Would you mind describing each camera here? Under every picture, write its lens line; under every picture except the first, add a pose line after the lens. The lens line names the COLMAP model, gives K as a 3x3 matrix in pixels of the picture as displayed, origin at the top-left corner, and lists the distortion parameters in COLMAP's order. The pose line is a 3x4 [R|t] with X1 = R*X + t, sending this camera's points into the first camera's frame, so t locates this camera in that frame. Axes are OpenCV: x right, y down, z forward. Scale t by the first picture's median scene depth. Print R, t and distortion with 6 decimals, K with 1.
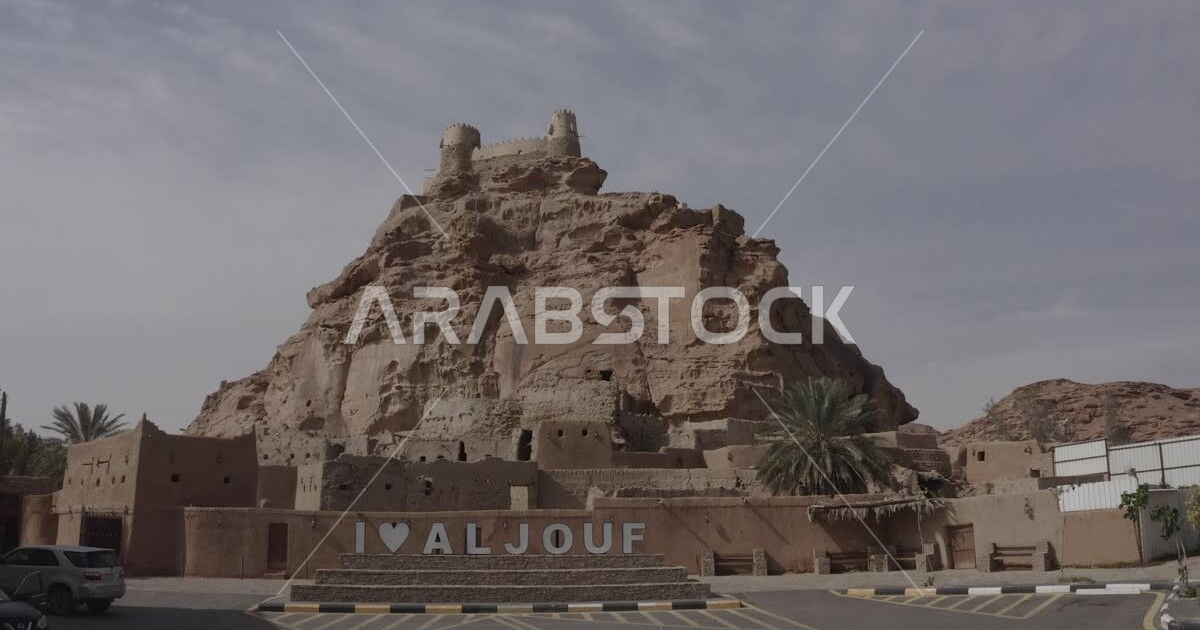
lens RADIAL K [[971.2, 0, 600.0], [0, 971.2, 315.0], [0, 0, 1]] dist [-0.173339, 0.001964]
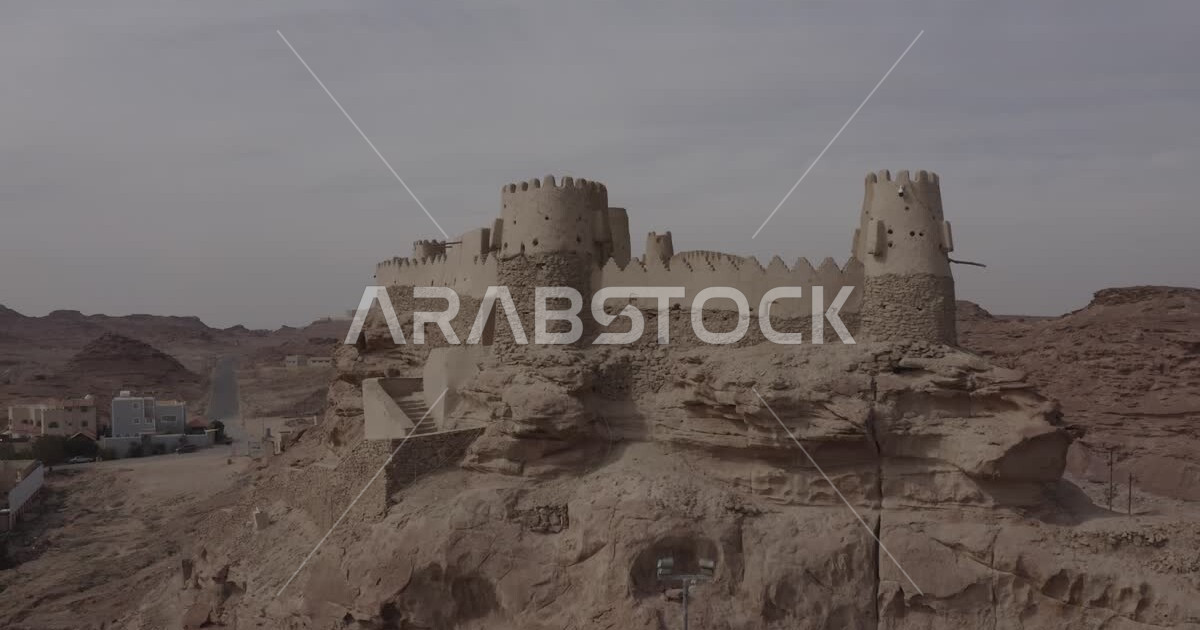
lens RADIAL K [[971.2, 0, 600.0], [0, 971.2, 315.0], [0, 0, 1]] dist [-0.173339, 0.001964]
pose [[0.998743, -0.002135, 0.050088, -0.163841], [-0.008704, 0.976537, 0.215176, -0.249472], [-0.049372, -0.215341, 0.975290, 0.754456]]
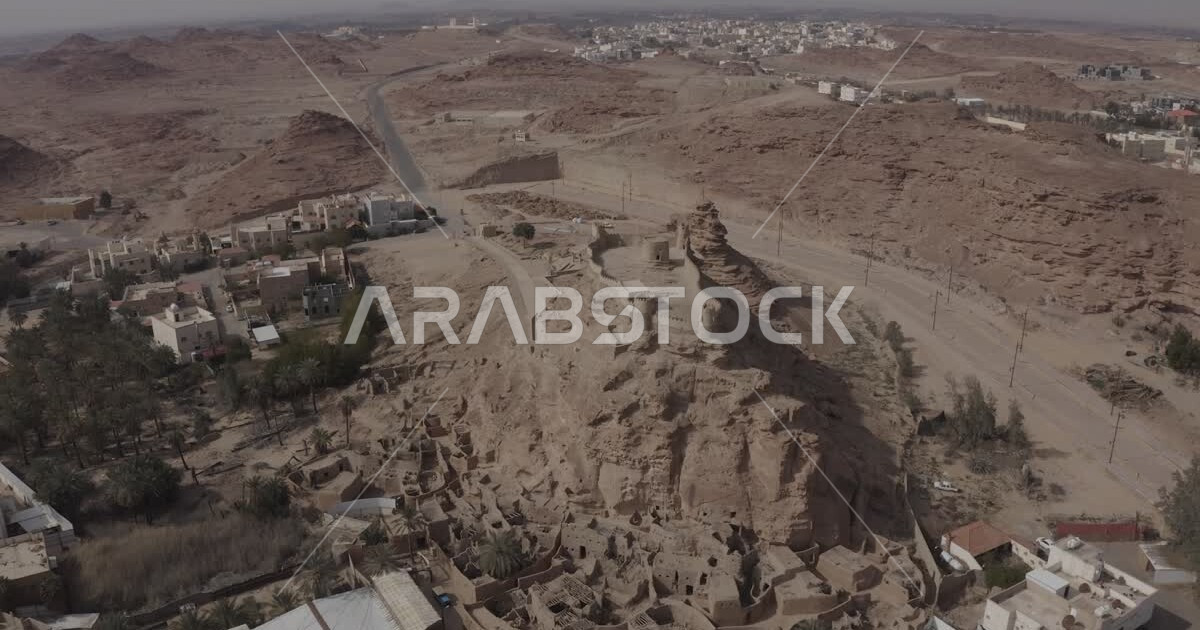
lens RADIAL K [[971.2, 0, 600.0], [0, 971.2, 315.0], [0, 0, 1]] dist [-0.173339, 0.001964]
pose [[0.999122, 0.012354, -0.040029, -0.173787], [0.010530, 0.850796, 0.525391, -1.190623], [0.040547, -0.525351, 0.849919, -0.514060]]
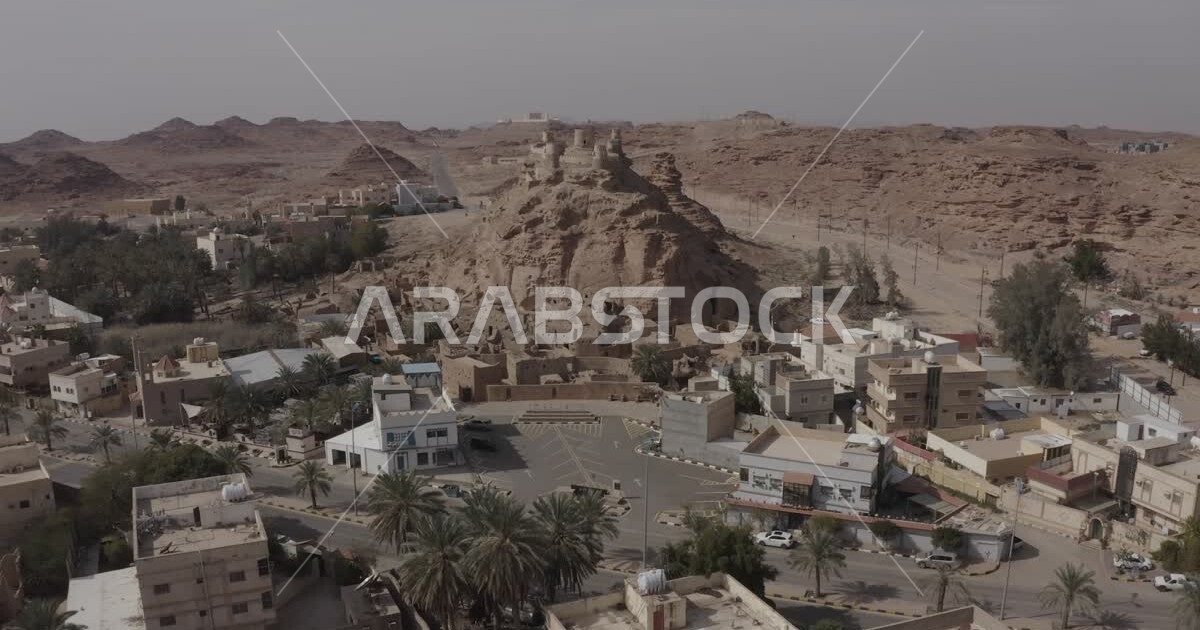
lens RADIAL K [[971.2, 0, 600.0], [0, 971.2, 315.0], [0, 0, 1]] dist [-0.173339, 0.001964]
pose [[0.991162, 0.024490, -0.130381, 0.274817], [0.031719, 0.910558, 0.412163, -0.815465], [0.128813, -0.412656, 0.901733, -1.202613]]
